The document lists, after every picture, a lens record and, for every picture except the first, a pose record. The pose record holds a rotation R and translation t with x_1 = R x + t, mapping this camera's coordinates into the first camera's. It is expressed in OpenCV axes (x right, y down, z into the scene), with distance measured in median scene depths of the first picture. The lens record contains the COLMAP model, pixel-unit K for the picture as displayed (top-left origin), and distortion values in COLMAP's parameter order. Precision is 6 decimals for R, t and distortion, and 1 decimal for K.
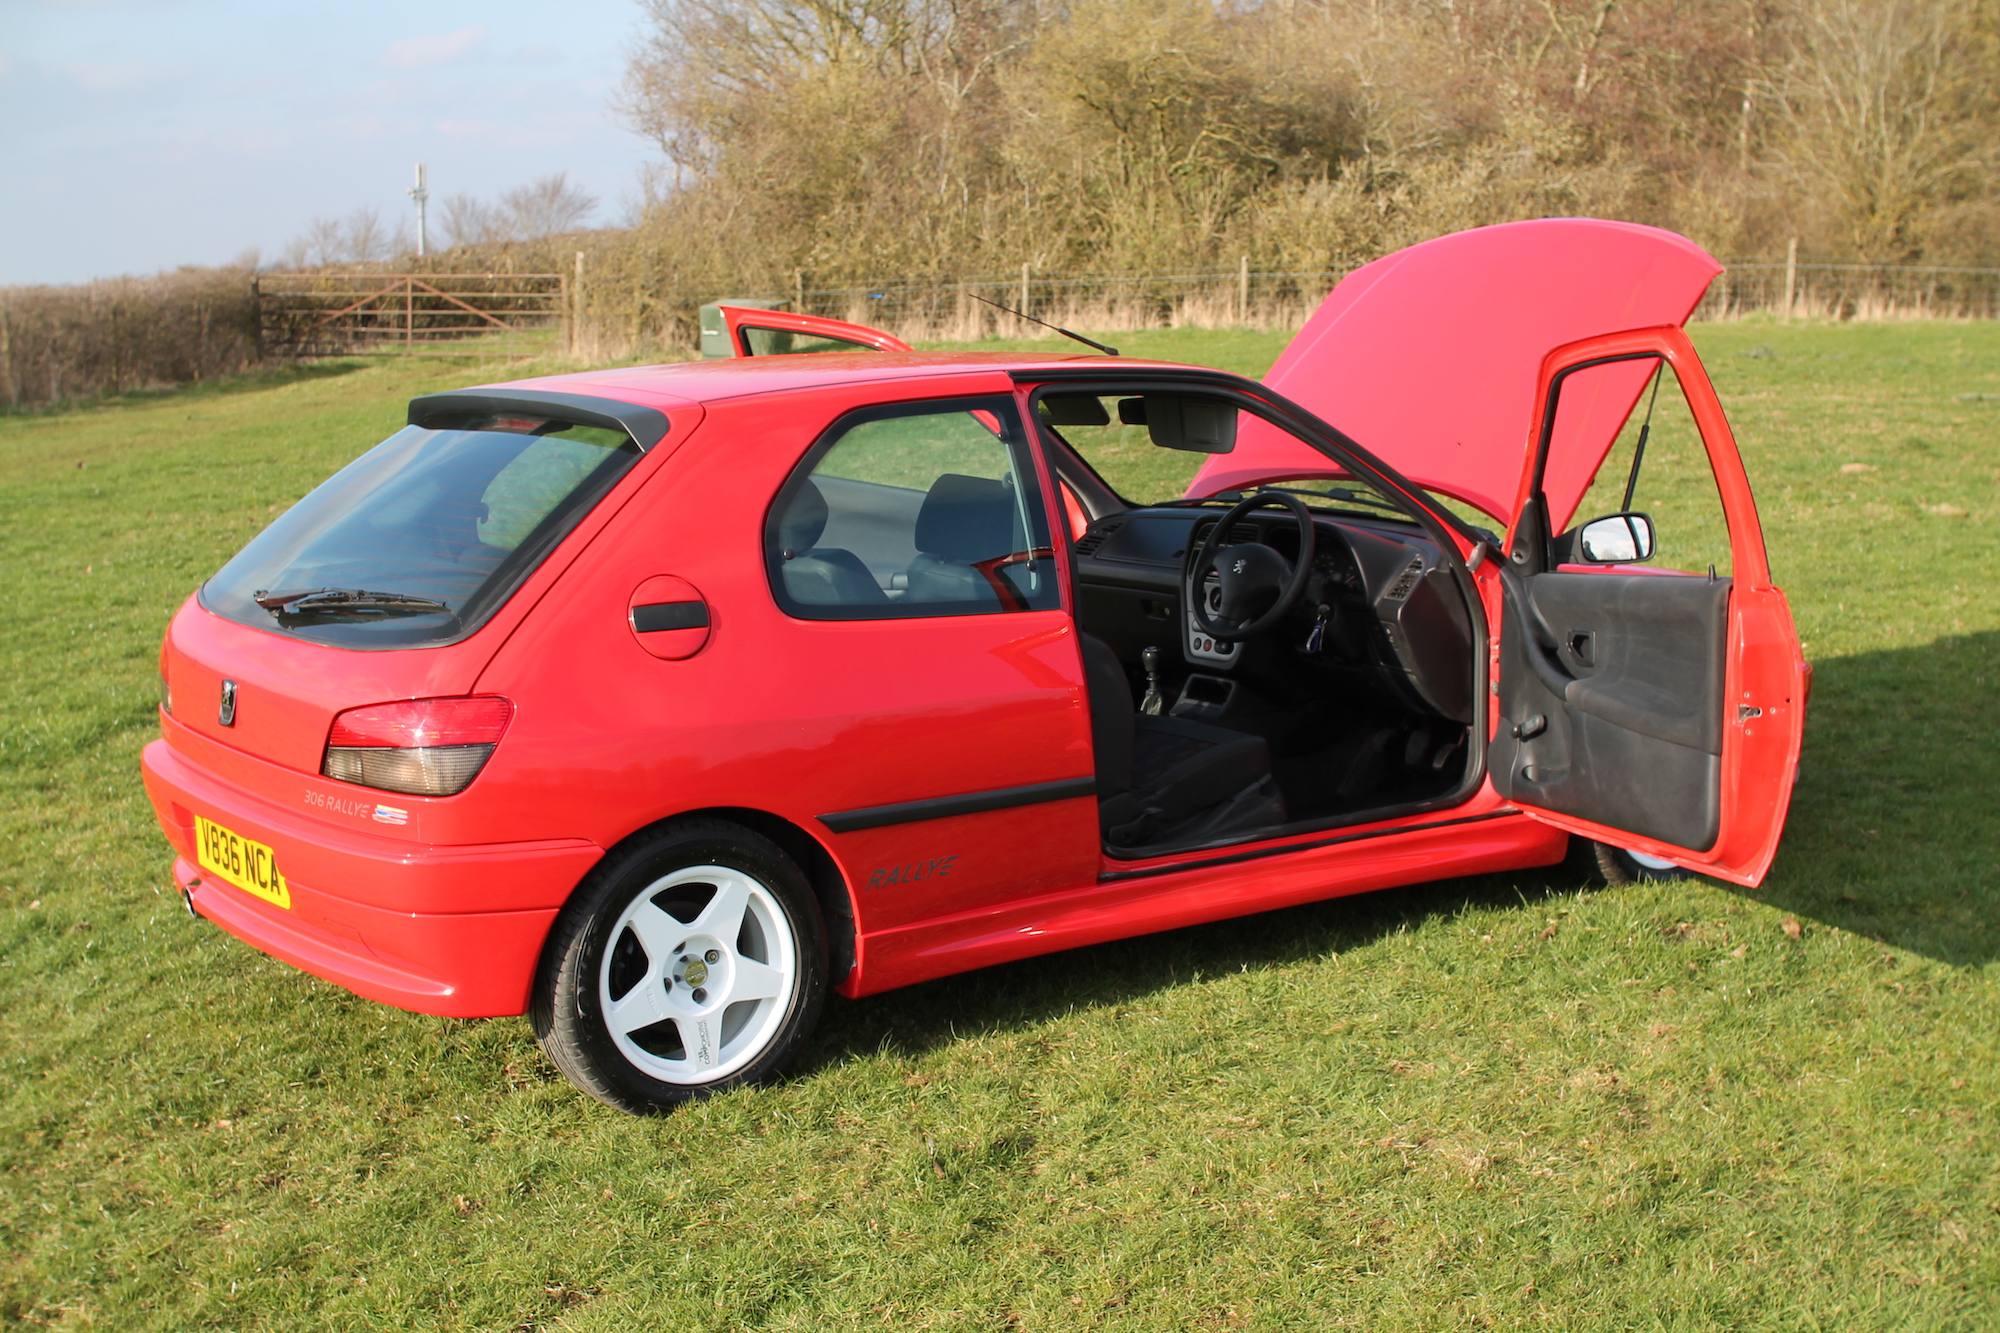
lens RADIAL K [[2811.5, 0, 1002.7], [0, 2811.5, 669.0], [0, 0, 1]] dist [-0.124253, 0.000000]
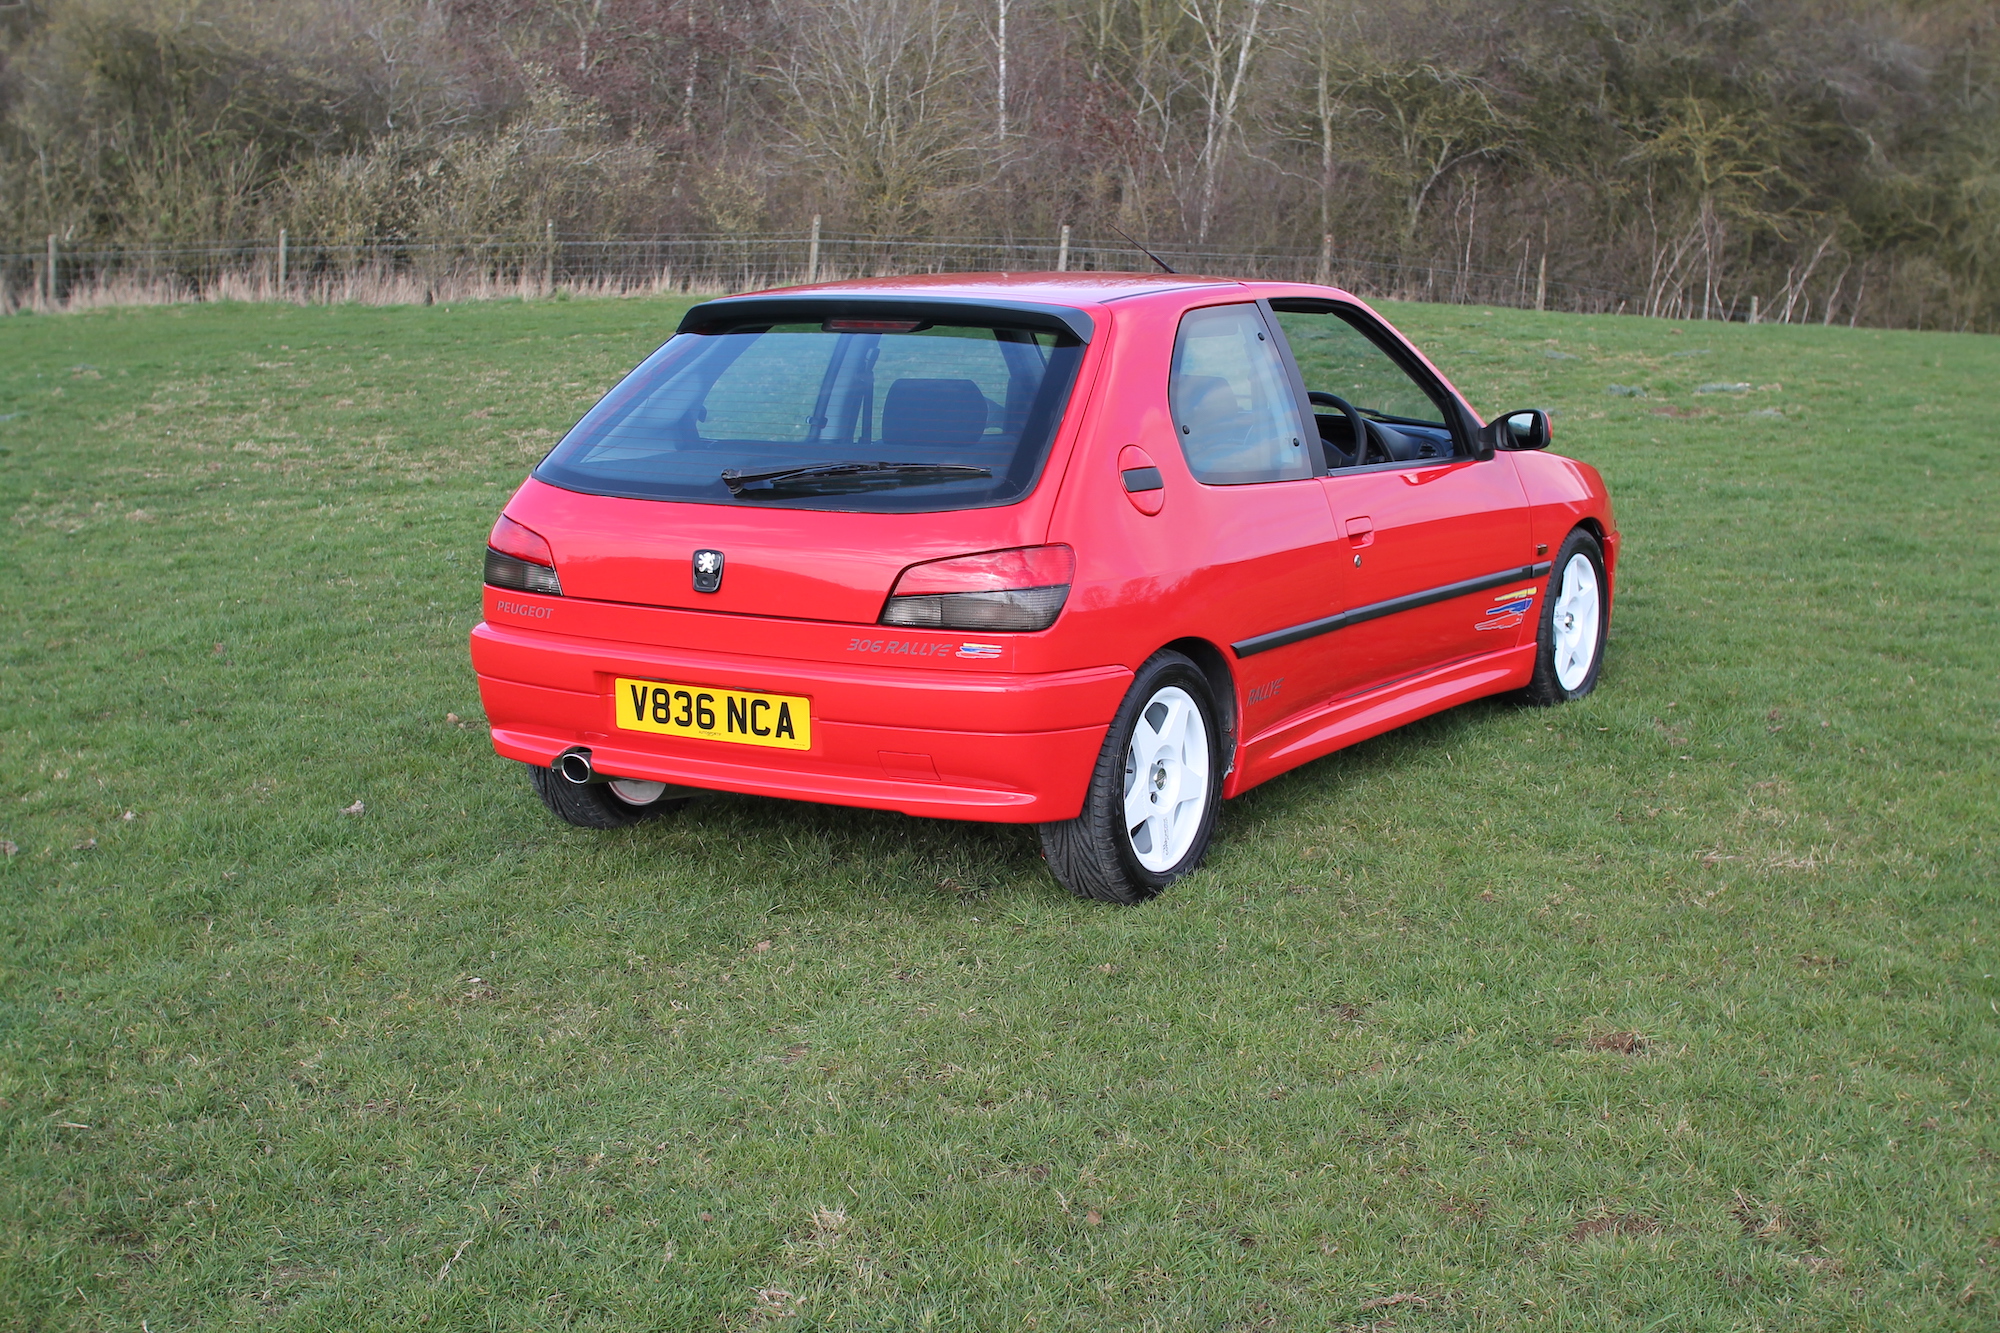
lens RADIAL K [[2811.5, 0, 1001.6], [0, 2811.5, 658.1], [0, 0, 1]] dist [-0.124253, 0.000000]
pose [[0.911398, -0.043691, 0.409200, -0.534239], [0.042998, 0.999016, 0.010897, 0.033250], [-0.409273, 0.007664, 0.912380, -0.052840]]
